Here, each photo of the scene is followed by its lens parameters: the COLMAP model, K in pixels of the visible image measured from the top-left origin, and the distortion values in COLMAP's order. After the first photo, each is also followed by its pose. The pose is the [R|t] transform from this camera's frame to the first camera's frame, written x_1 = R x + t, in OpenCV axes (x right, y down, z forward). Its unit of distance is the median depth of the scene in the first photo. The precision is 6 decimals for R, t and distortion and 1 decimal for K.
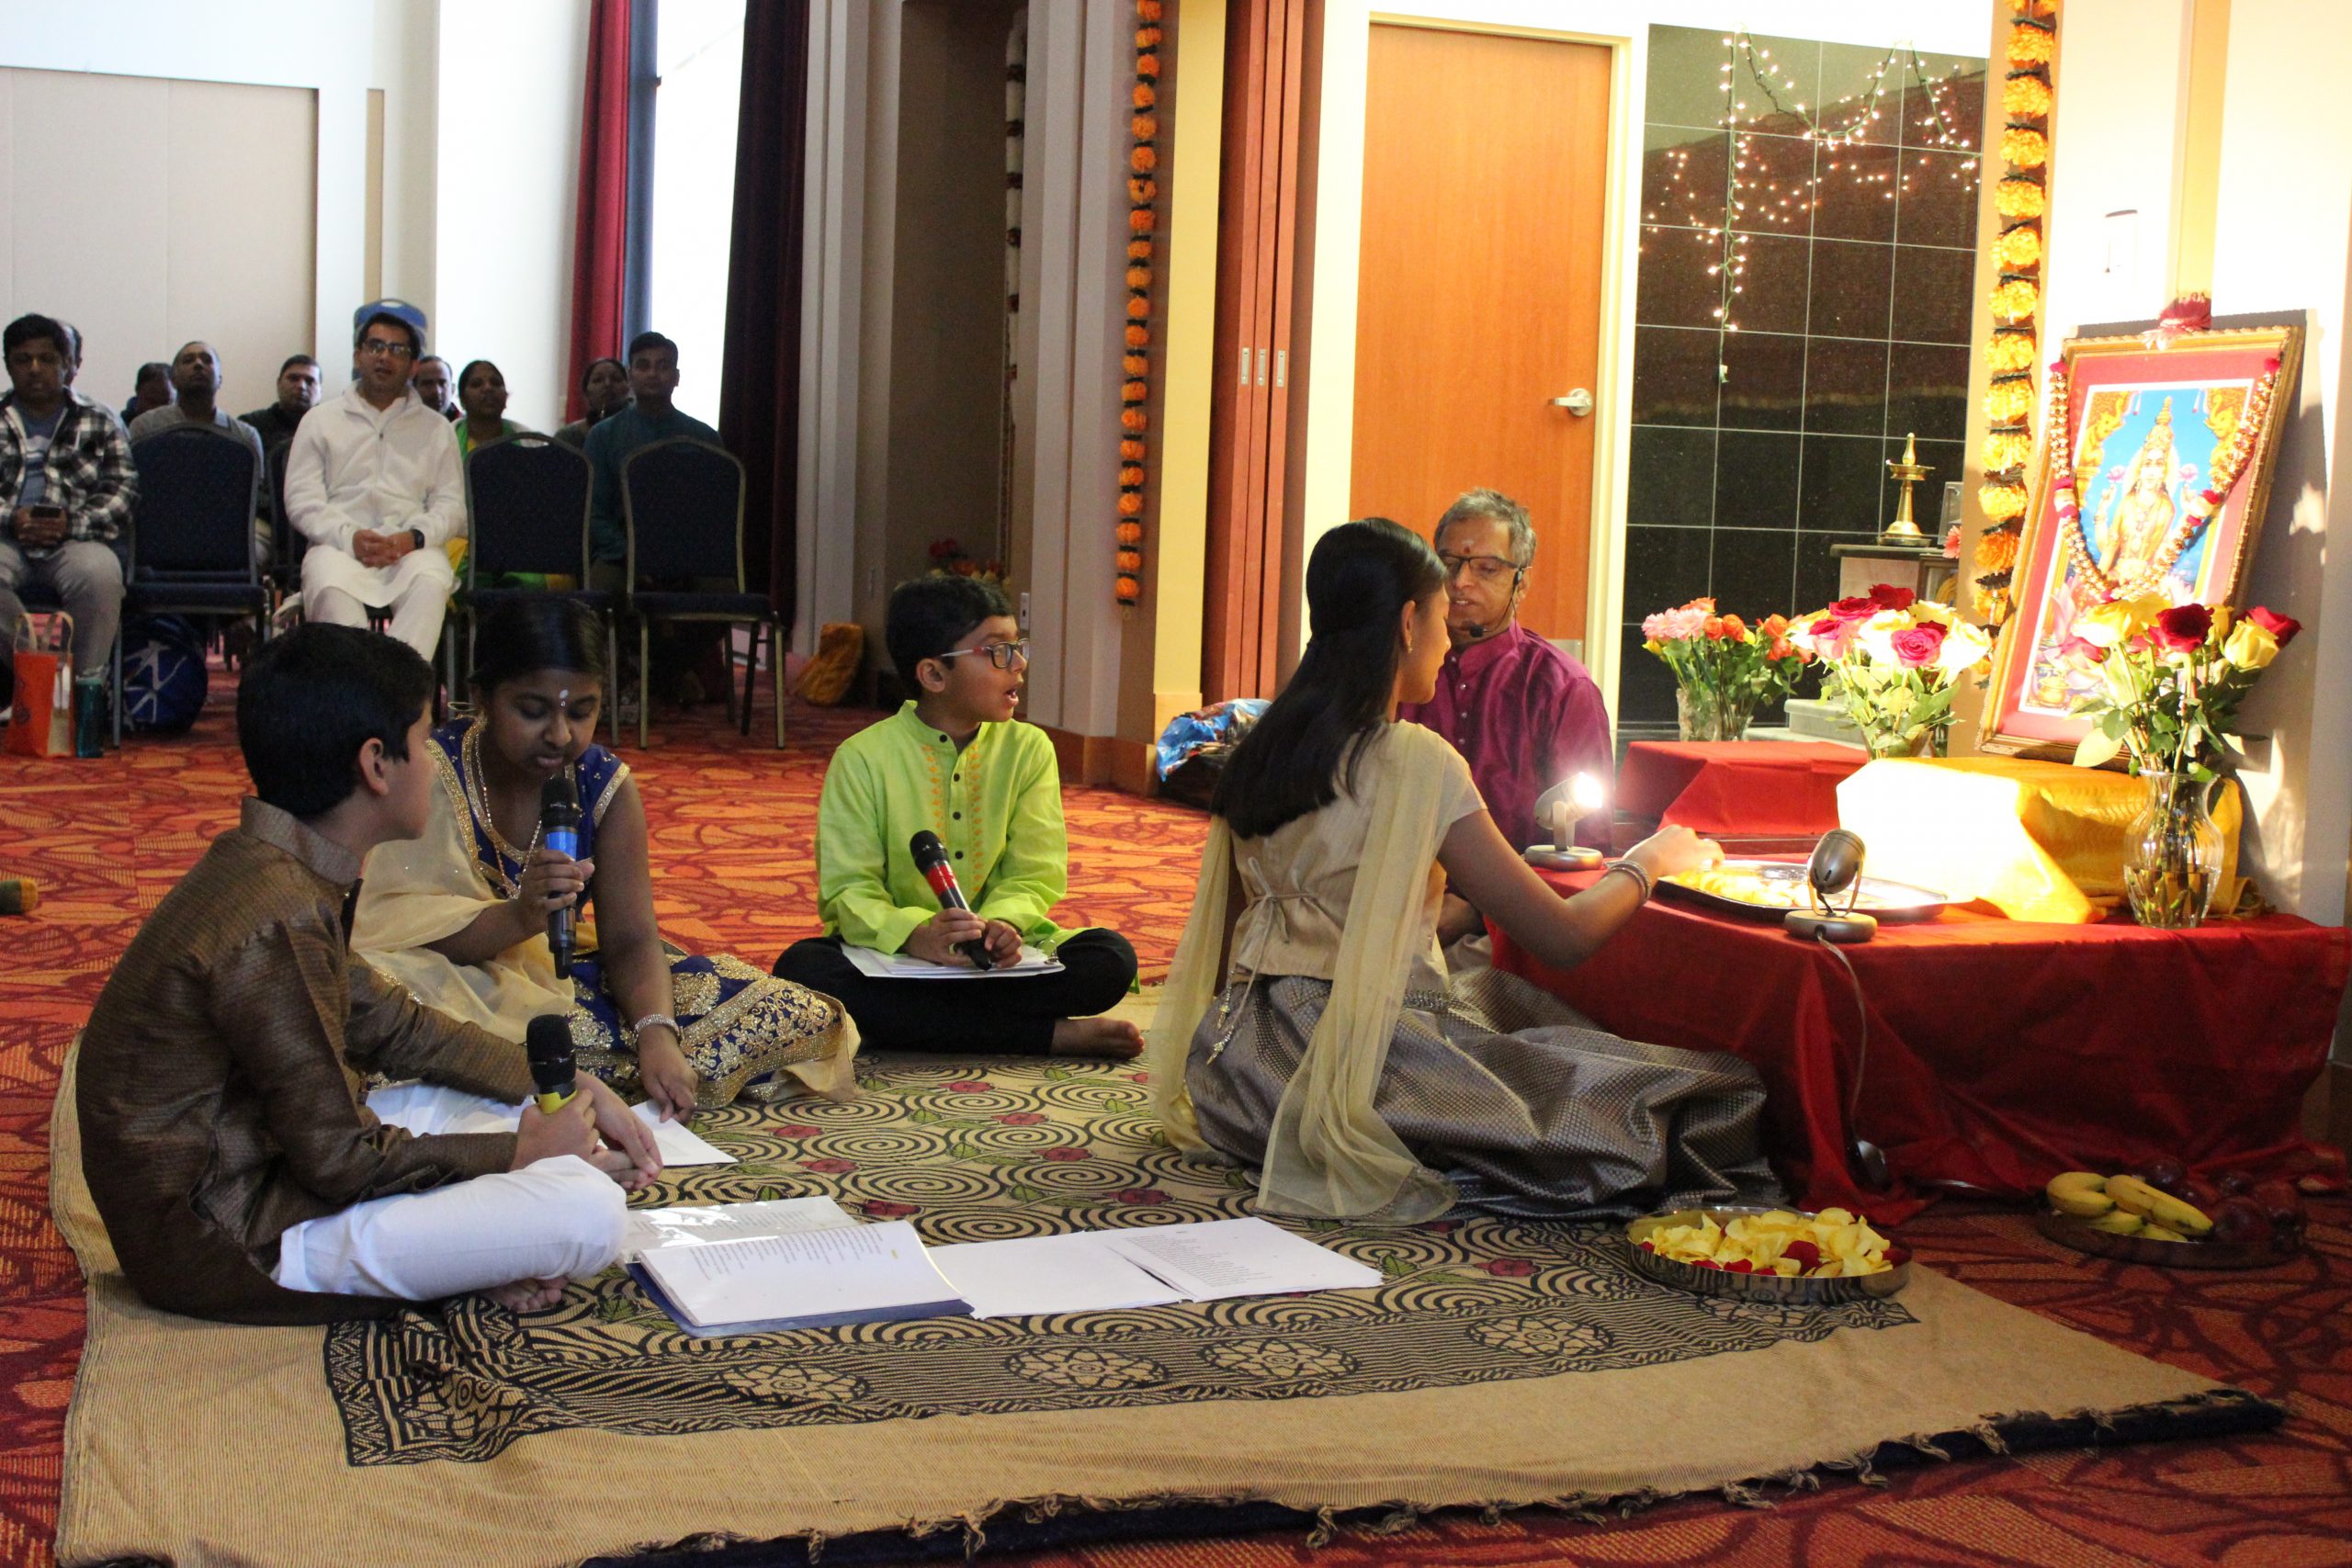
lens RADIAL K [[2902.2, 0, 1214.4], [0, 2902.2, 806.8], [0, 0, 1]] dist [-0.039097, 0.000000]
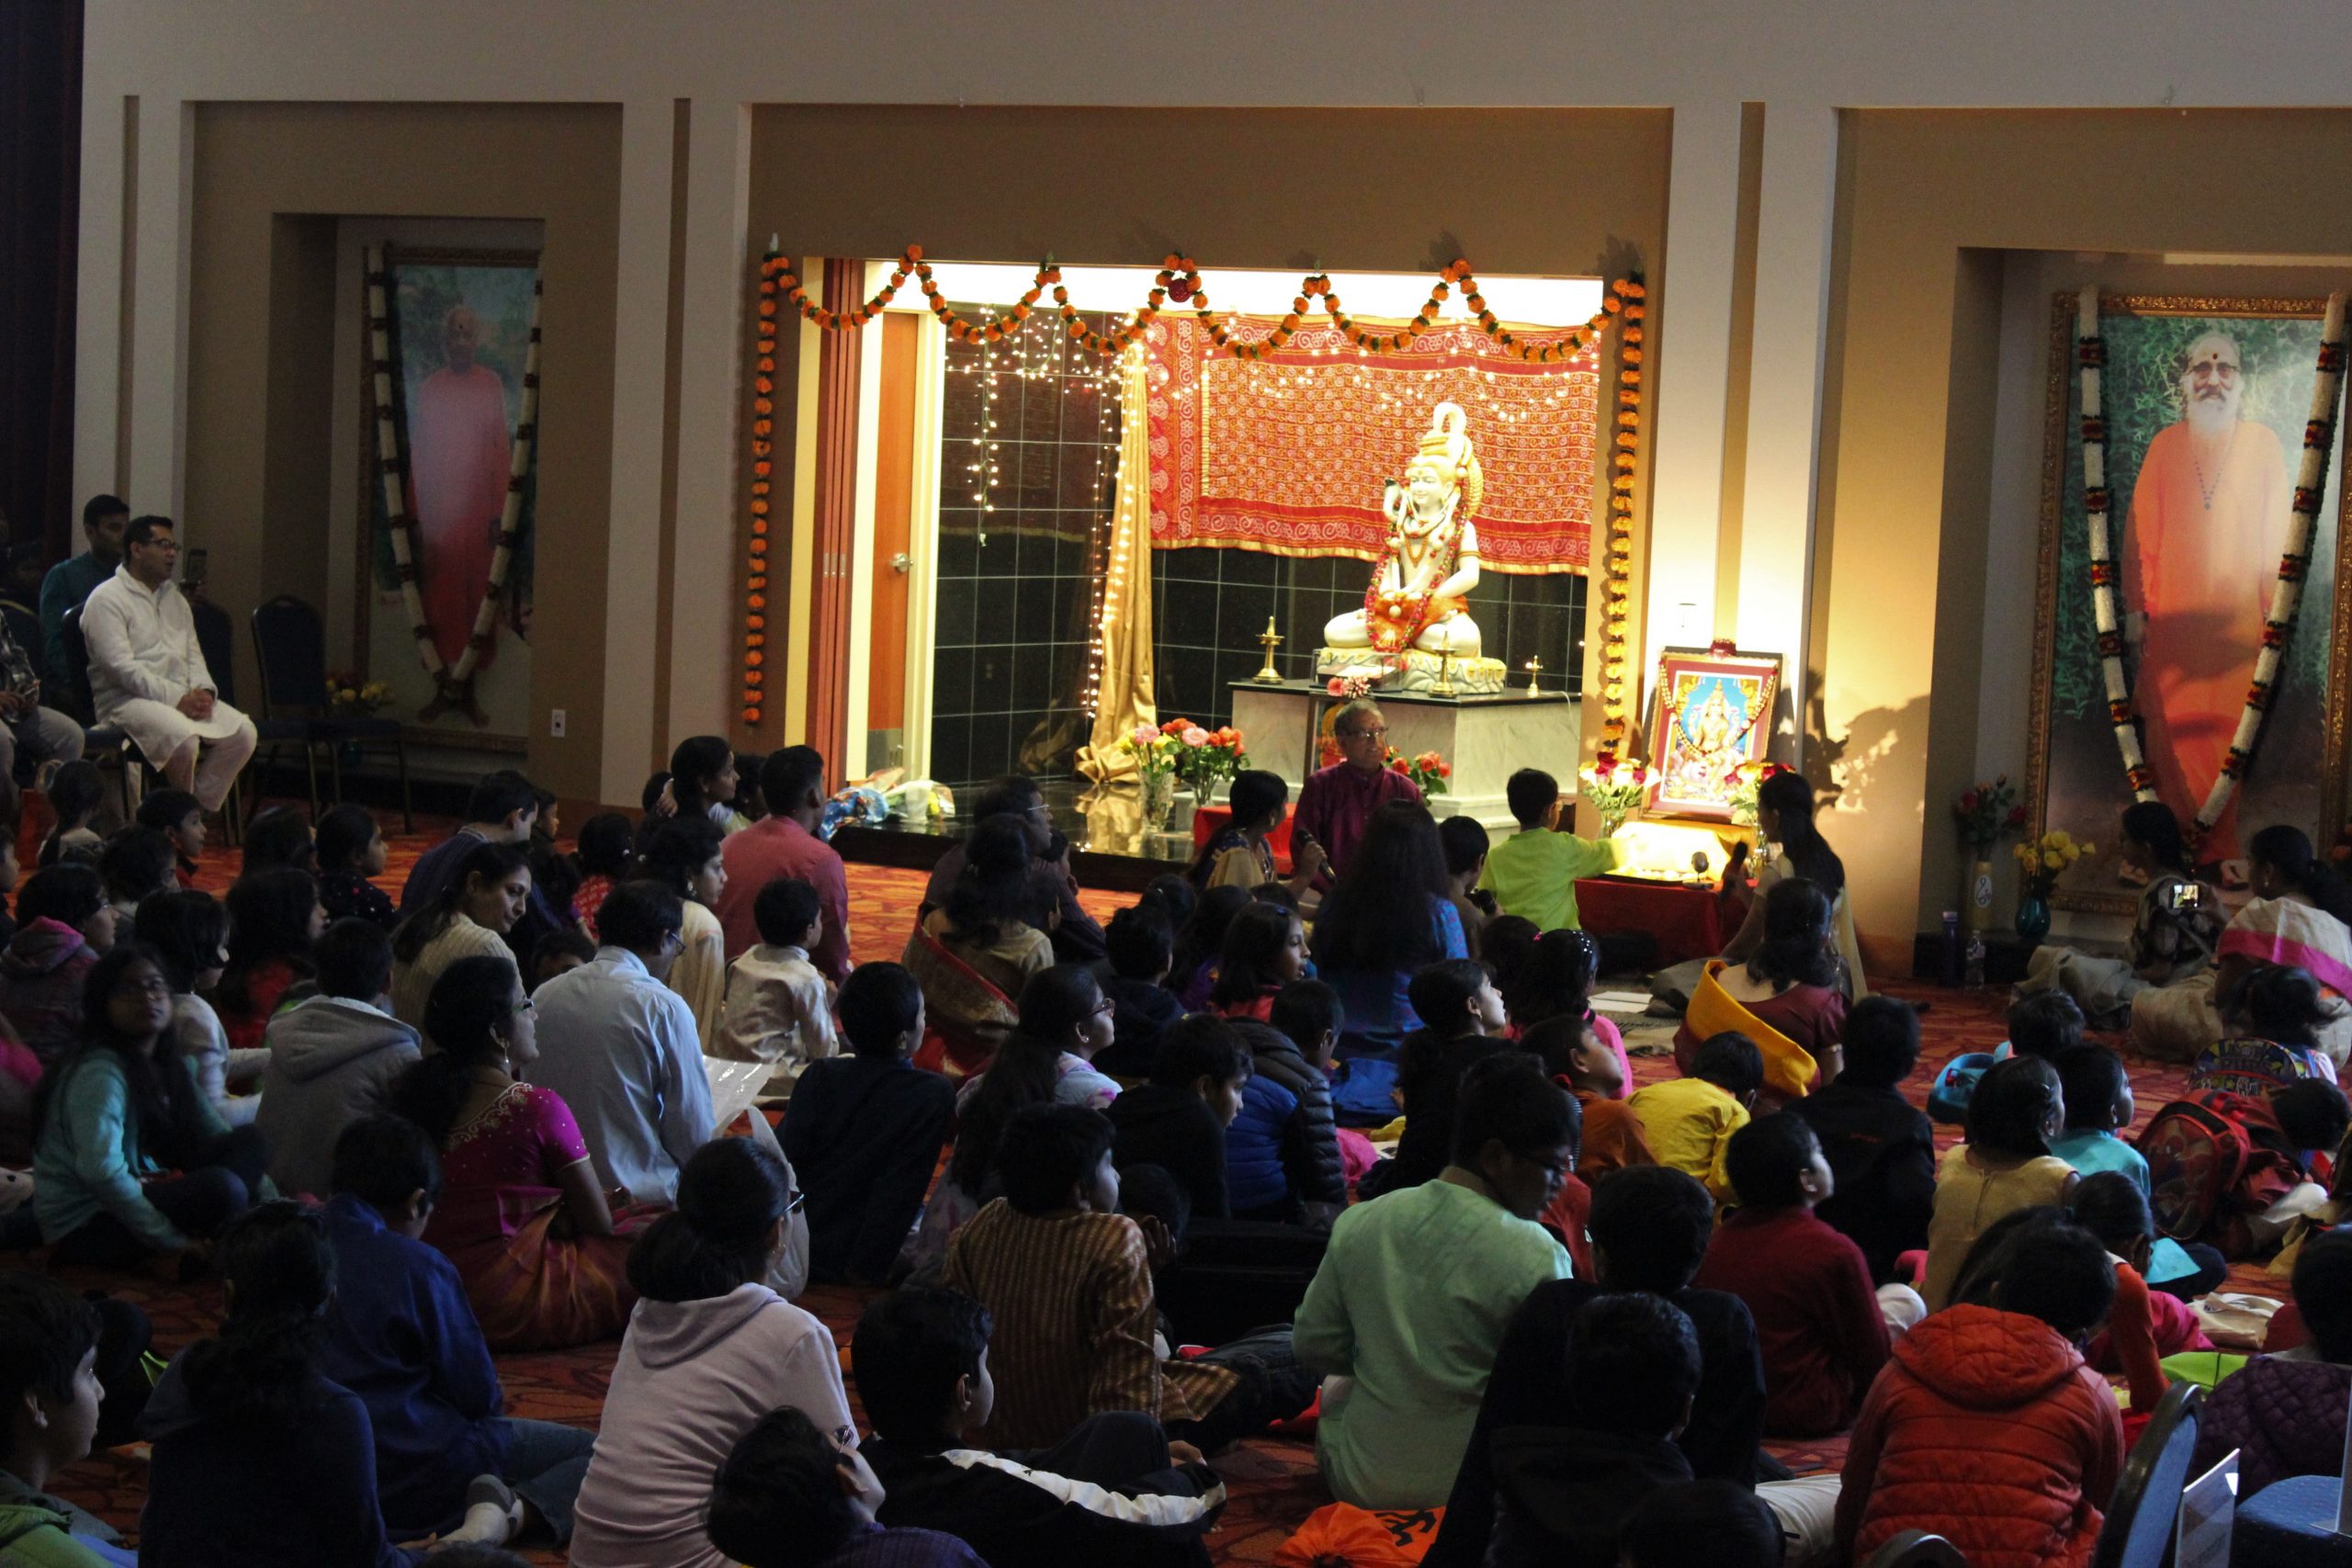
lens RADIAL K [[4277.7, 0, 1278.9], [0, 4277.7, 772.1], [0, 0, 1]] dist [0.052130, 0.000000]
pose [[0.806832, -0.044862, 0.589075, -2.279486], [0.047561, 0.998809, 0.010923, -0.119330], [-0.588863, 0.019204, 0.808005, -1.897255]]
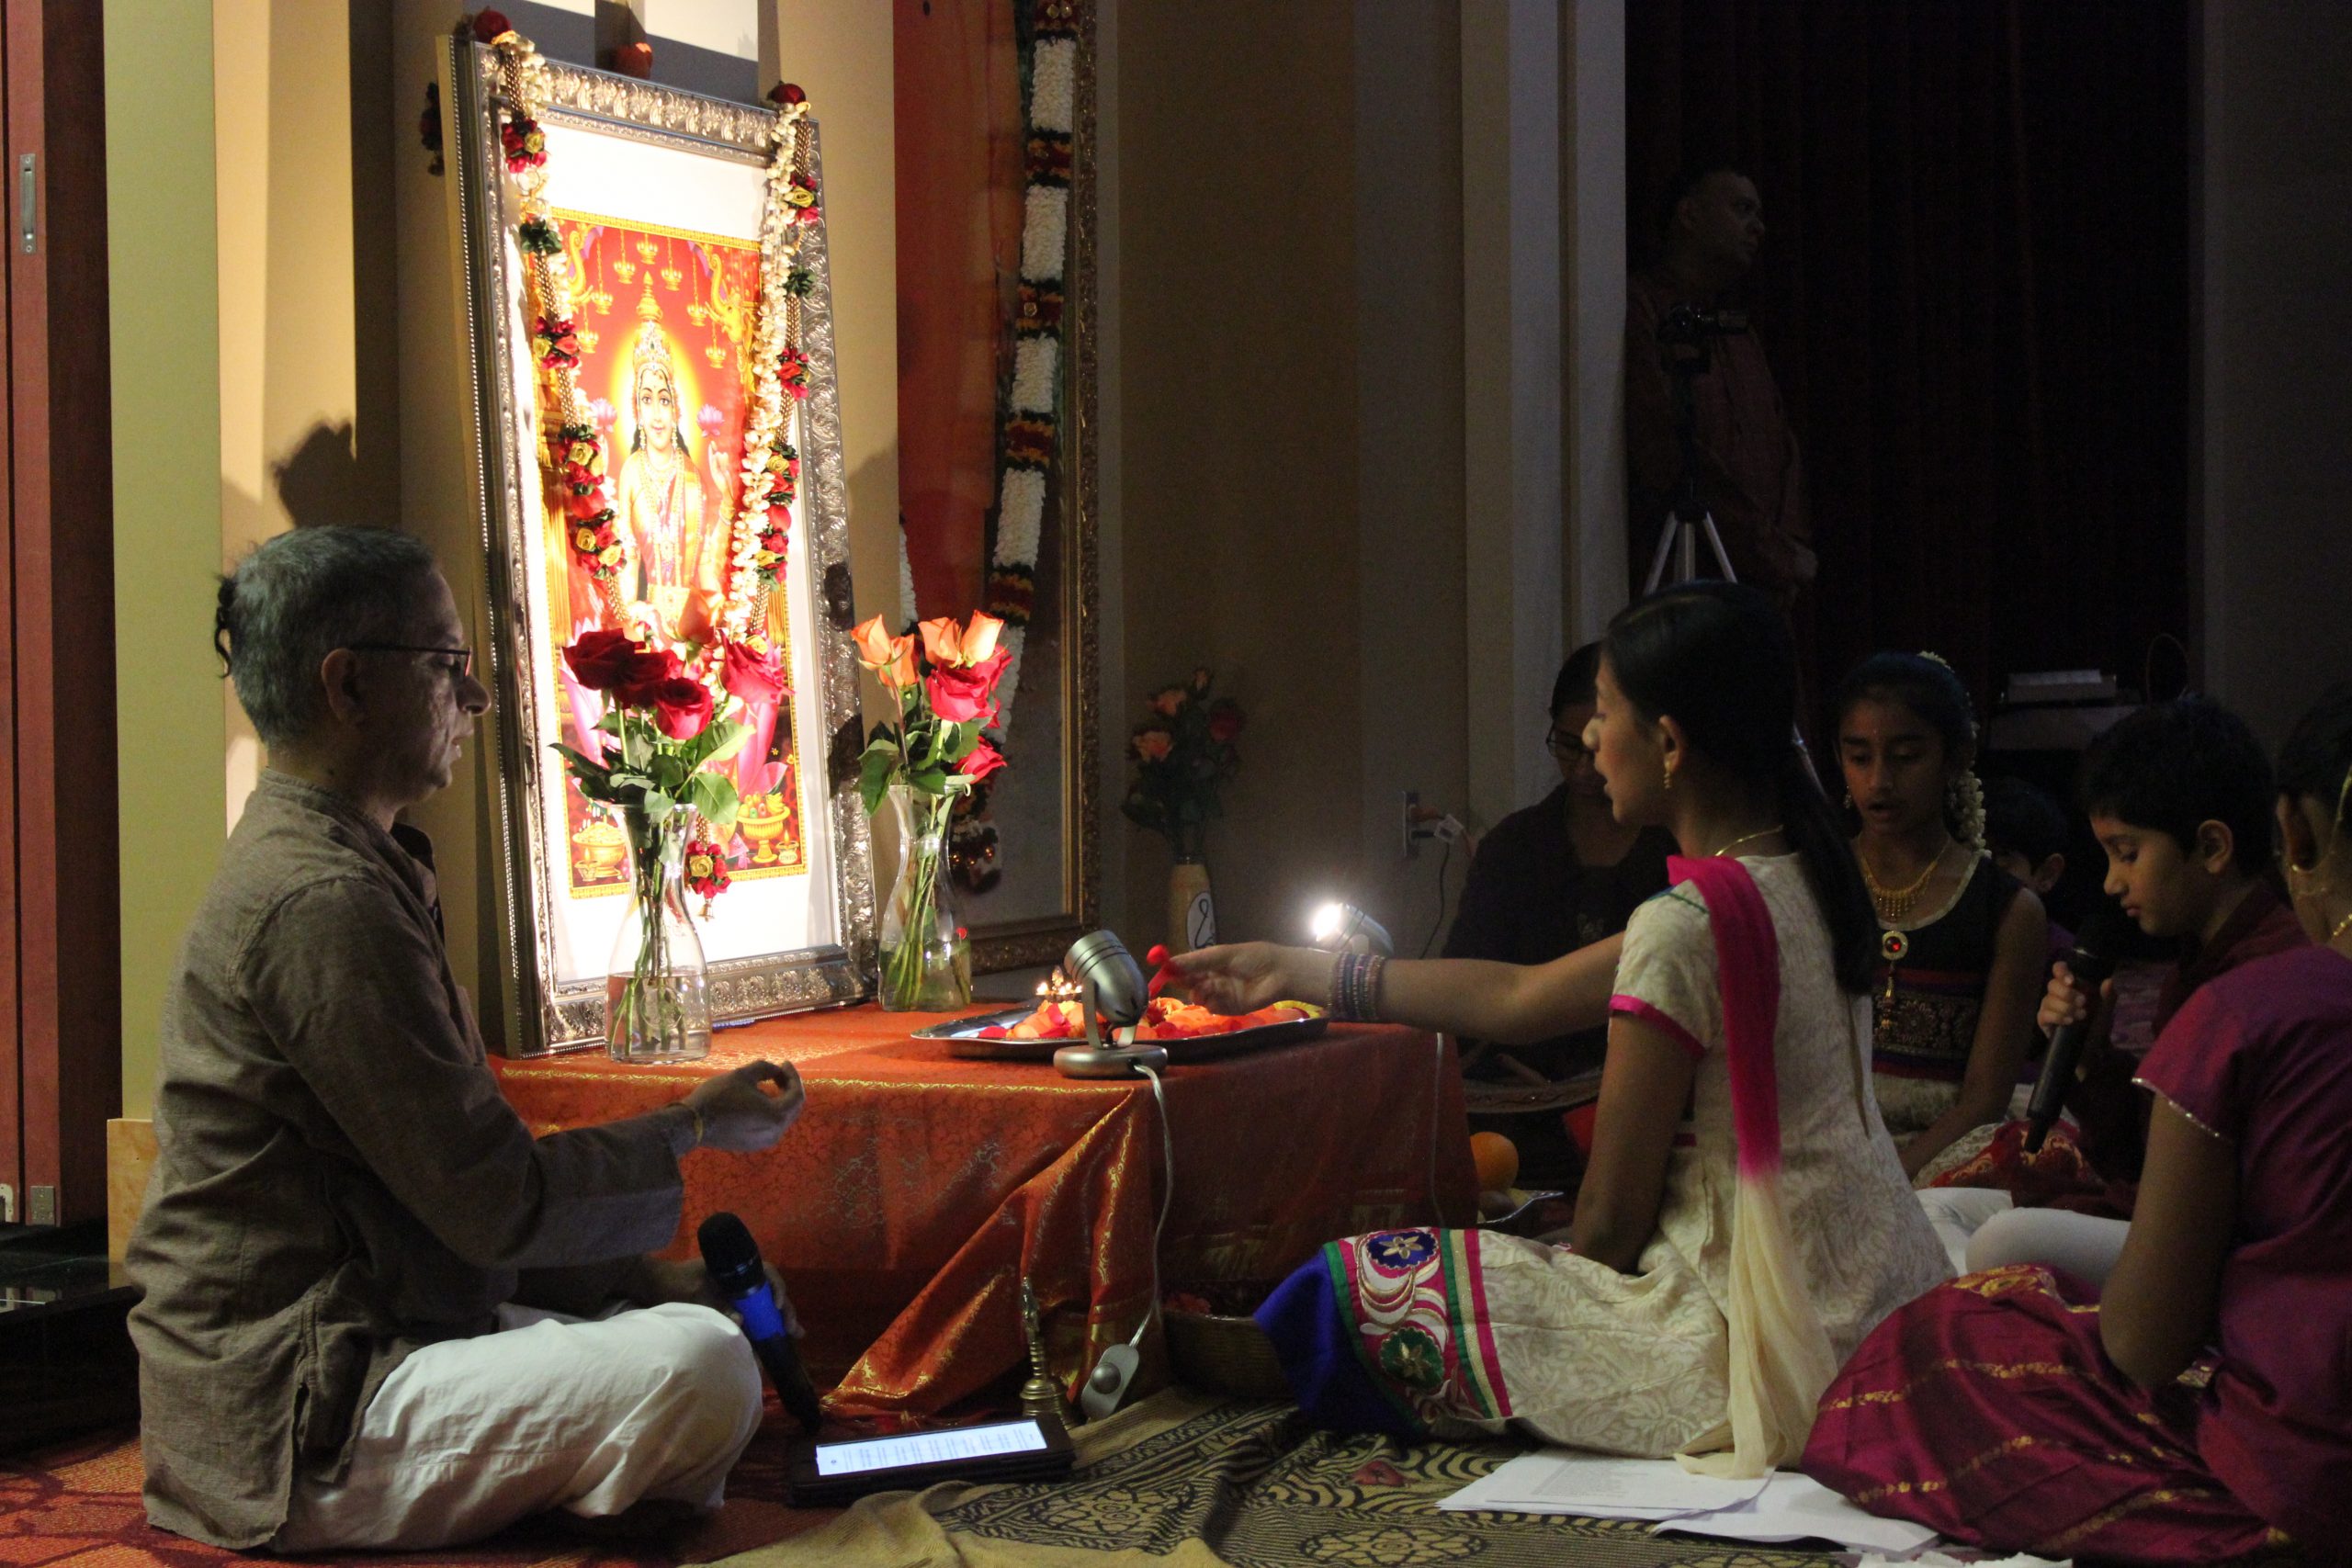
lens RADIAL K [[4277.7, 0, 1288.5], [0, 4277.7, 732.8], [0, 0, 1]] dist [0.052130, 0.000000]
pose [[-0.716256, -0.033809, 0.697018, -0.631050], [0.062841, 0.991643, 0.112676, -0.174802], [-0.695002, 0.124506, -0.708145, 1.729528]]
